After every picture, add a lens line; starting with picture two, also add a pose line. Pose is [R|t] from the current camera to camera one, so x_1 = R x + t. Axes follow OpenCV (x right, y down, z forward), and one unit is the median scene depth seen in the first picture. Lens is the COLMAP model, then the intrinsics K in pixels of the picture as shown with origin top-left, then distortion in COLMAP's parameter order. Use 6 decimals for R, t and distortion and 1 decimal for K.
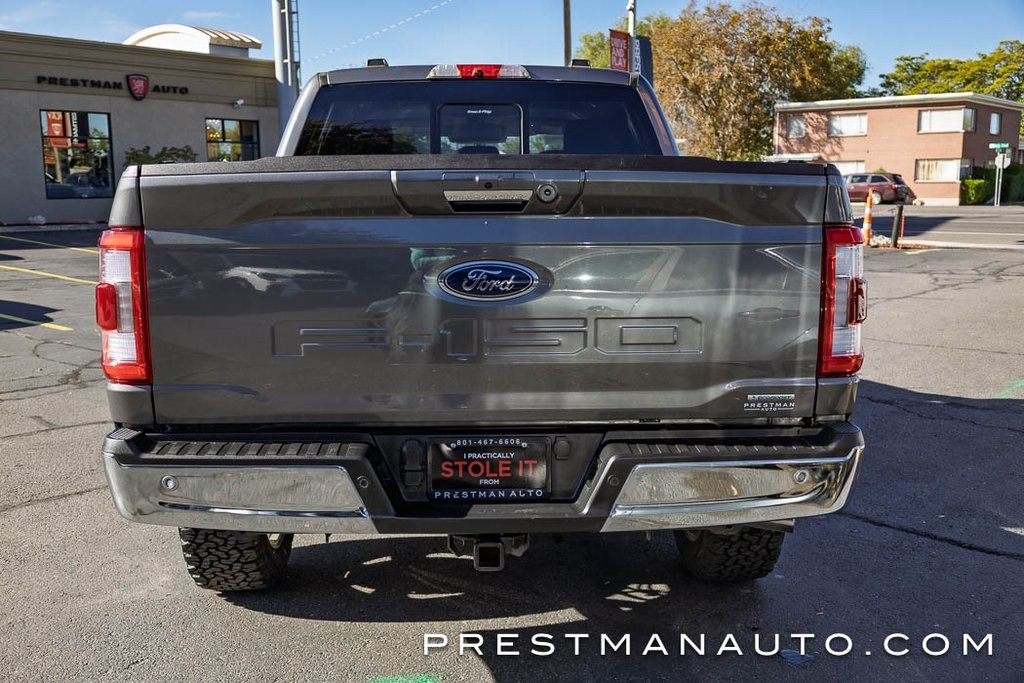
lens RADIAL K [[984.0, 0, 507.4], [0, 984.0, 343.4], [0, 0, 1]] dist [0.014816, 0.000000]
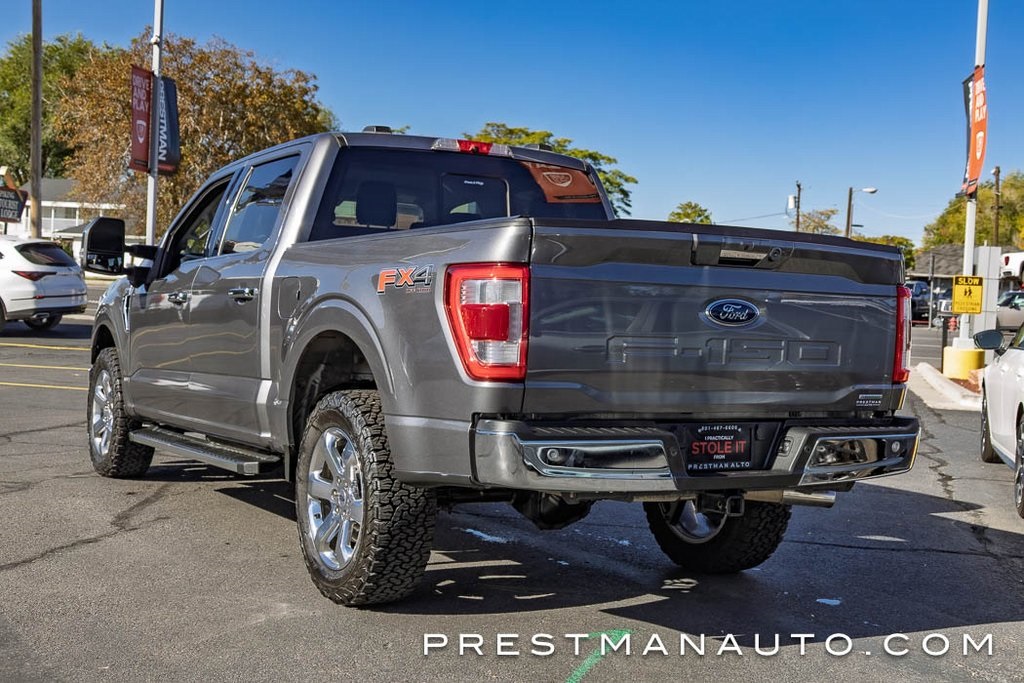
lens RADIAL K [[1345.0, 0, 514.8], [0, 1345.0, 341.4], [0, 0, 1]] dist [0.015343, 0.000000]
pose [[0.873891, 0.026710, 0.485388, -1.208598], [0.025840, 0.994526, -0.101249, 0.163837], [-0.485435, 0.101023, 0.868417, -0.540065]]
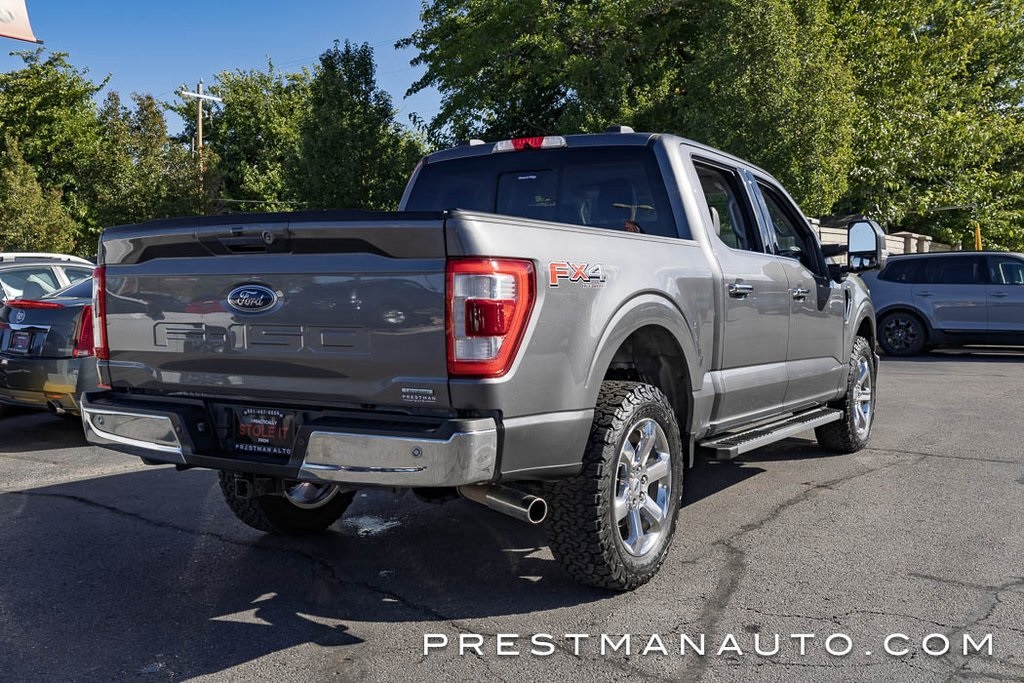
lens RADIAL K [[1062.4, 0, 511.9], [0, 1062.4, 343.9], [0, 0, 1]] dist [0.010155, 0.000000]
pose [[0.828085, 0.029193, -0.559842, 1.139608], [-0.072015, 0.995909, -0.054589, 0.059448], [0.555958, 0.085521, 0.826799, -0.085705]]
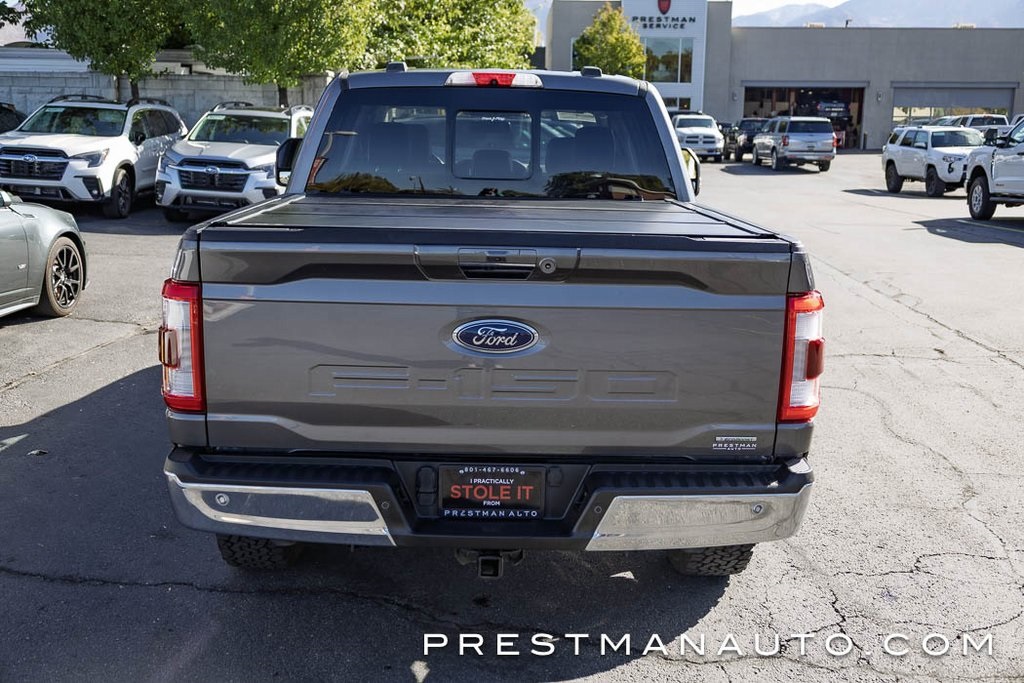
lens RADIAL K [[1071.4, 0, 509.3], [0, 1071.4, 339.7], [0, 0, 1]] dist [0.010627, 0.000000]
pose [[0.999552, 0.028928, -0.007687, 0.006746], [-0.028250, 0.996623, 0.077100, -0.150706], [0.009891, -0.076849, 0.996994, -0.250220]]
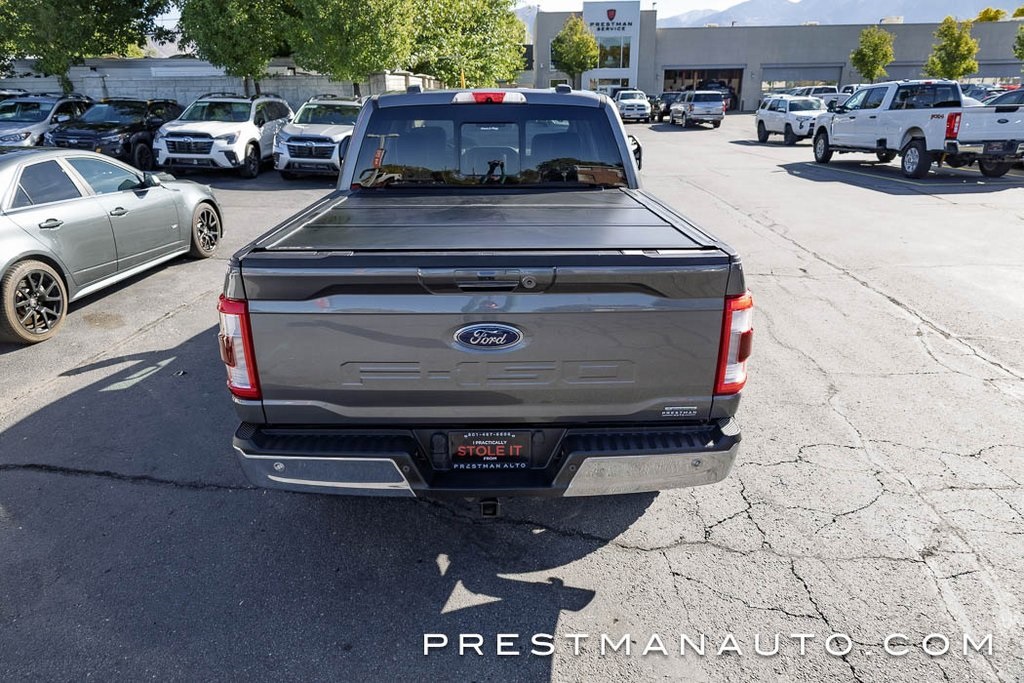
lens RADIAL K [[659.6, 0, 511.0], [0, 659.6, 342.7], [0, 0, 1]] dist [0.001892, -0.003795]
pose [[0.999910, 0.007154, -0.011339, 0.023808], [-0.004302, 0.972218, 0.234038, -0.268406], [0.012698, -0.233968, 0.972161, 0.059948]]
